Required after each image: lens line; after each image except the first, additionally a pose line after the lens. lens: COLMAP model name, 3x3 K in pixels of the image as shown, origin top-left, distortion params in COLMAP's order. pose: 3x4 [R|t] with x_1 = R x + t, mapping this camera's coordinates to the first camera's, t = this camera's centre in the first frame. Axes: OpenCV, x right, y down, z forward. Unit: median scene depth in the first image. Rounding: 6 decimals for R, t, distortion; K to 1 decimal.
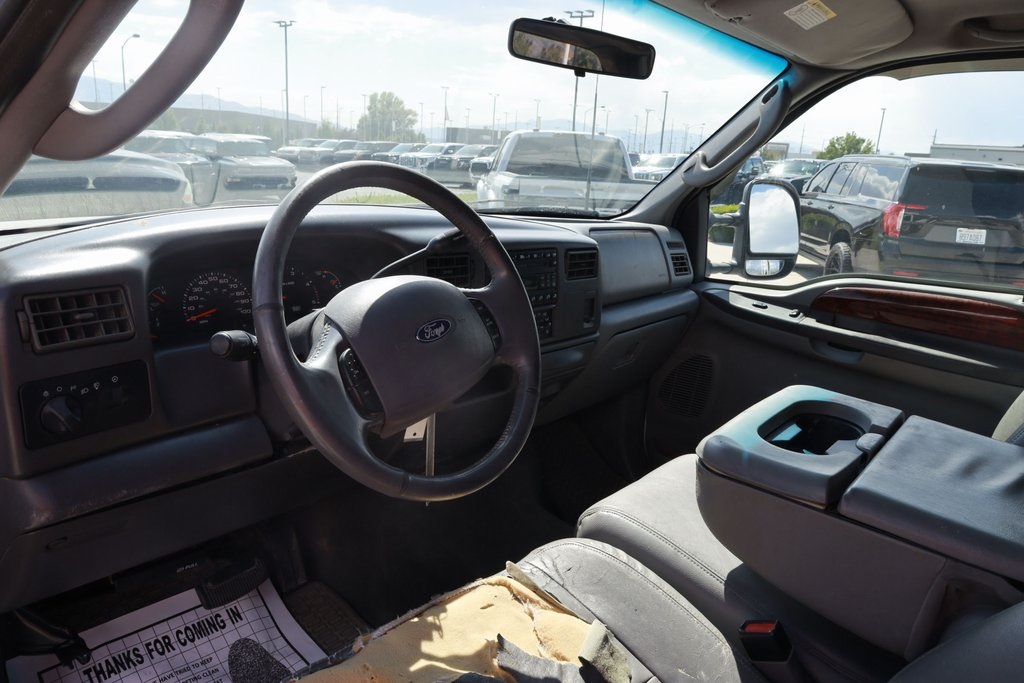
lens RADIAL K [[702.8, 0, 515.0], [0, 702.8, 343.0], [0, 0, 1]] dist [-0.000872, -0.006528]
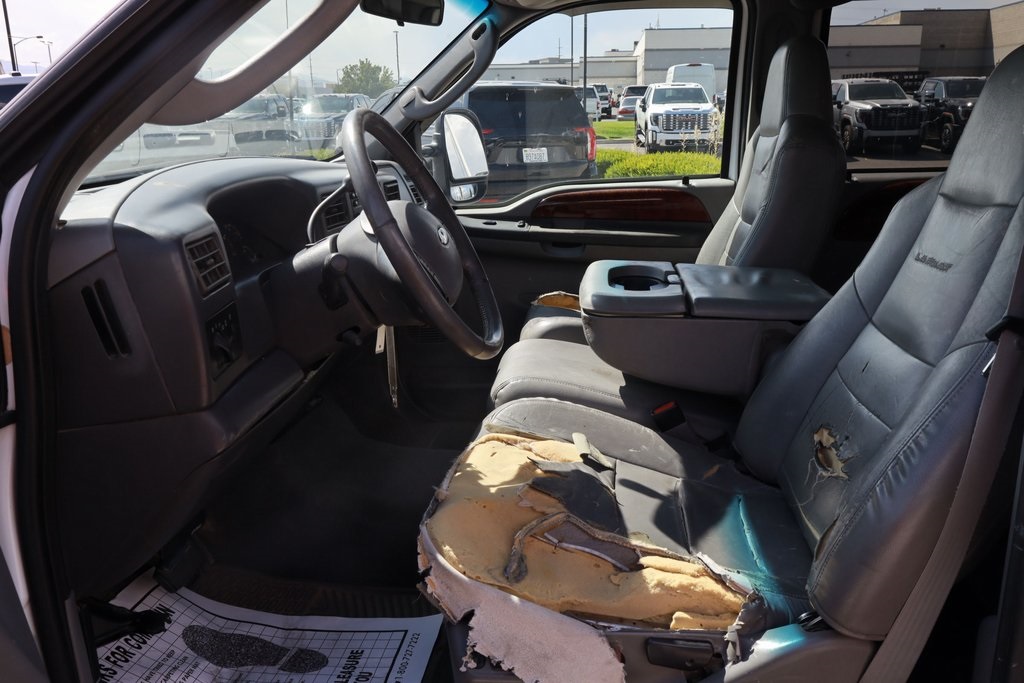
lens RADIAL K [[873.0, 0, 520.3], [0, 873.0, 342.3], [0, 0, 1]] dist [-0.004790, -0.003235]
pose [[0.821156, -0.218966, 0.527026, -0.521651], [0.209359, 0.974663, 0.078746, 0.043805], [-0.530916, 0.045675, 0.846193, -0.240759]]
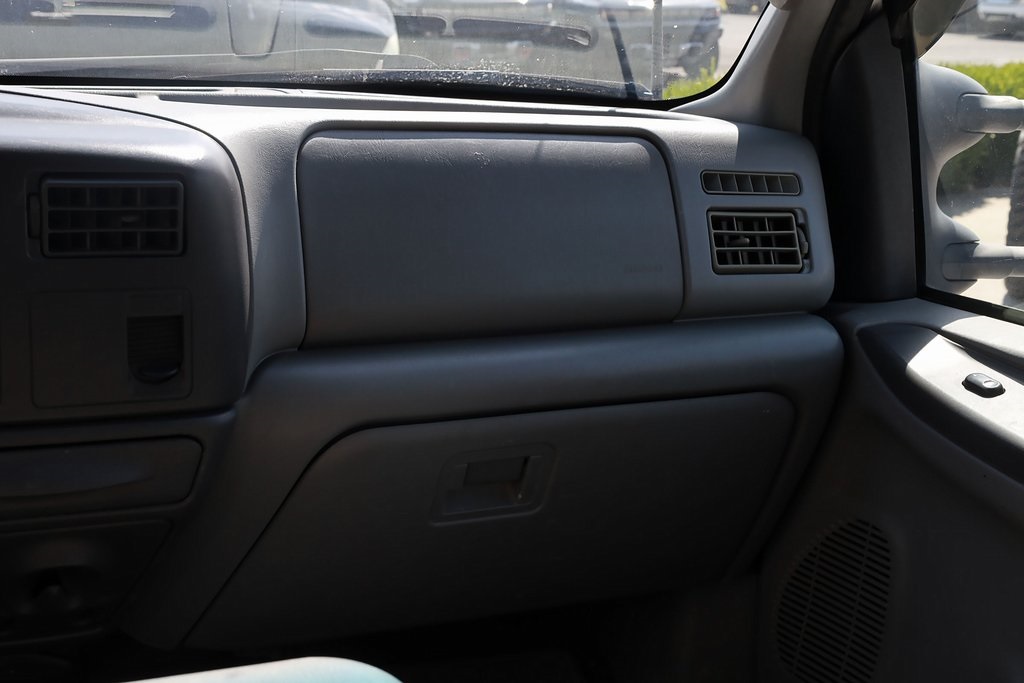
lens RADIAL K [[1576.6, 0, 494.0], [0, 1576.6, 344.2], [0, 0, 1]] dist [0.010406, -0.024216]
pose [[0.887093, 0.081716, -0.454301, 0.662814], [-0.098318, 0.995070, -0.012995, -0.058008], [0.450999, 0.056194, 0.890754, 0.392769]]
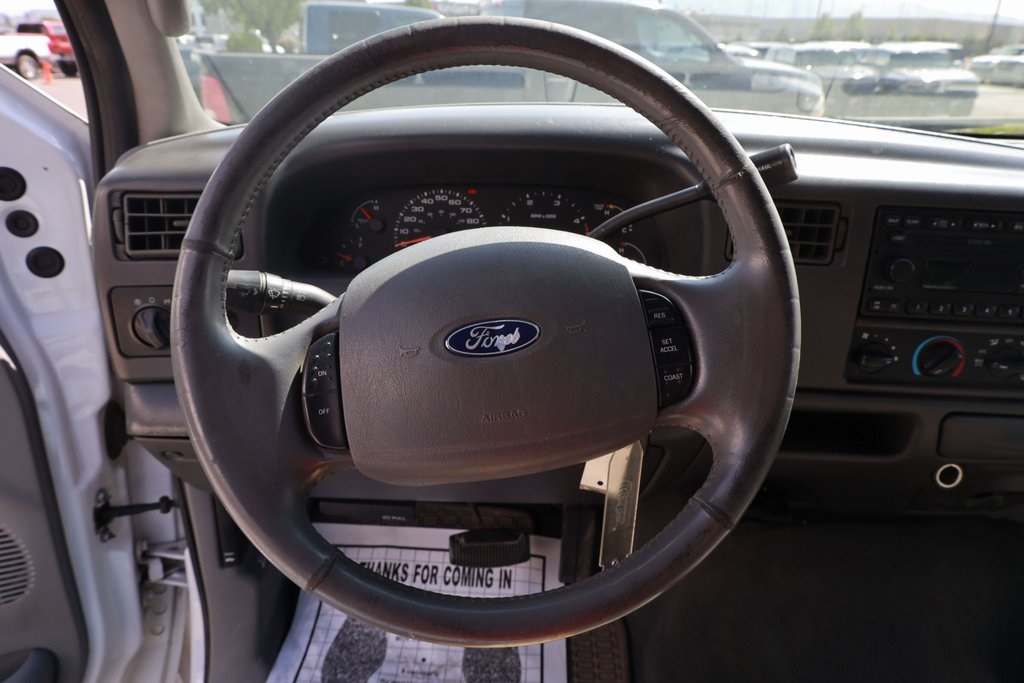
lens RADIAL K [[702.8, 0, 515.0], [0, 702.8, 343.0], [0, 0, 1]] dist [-0.000872, -0.006528]
pose [[0.648202, 0.256465, -0.716979, 0.167079], [-0.176387, 0.966536, 0.186265, -0.069589], [0.740757, 0.005729, 0.671748, 0.388127]]
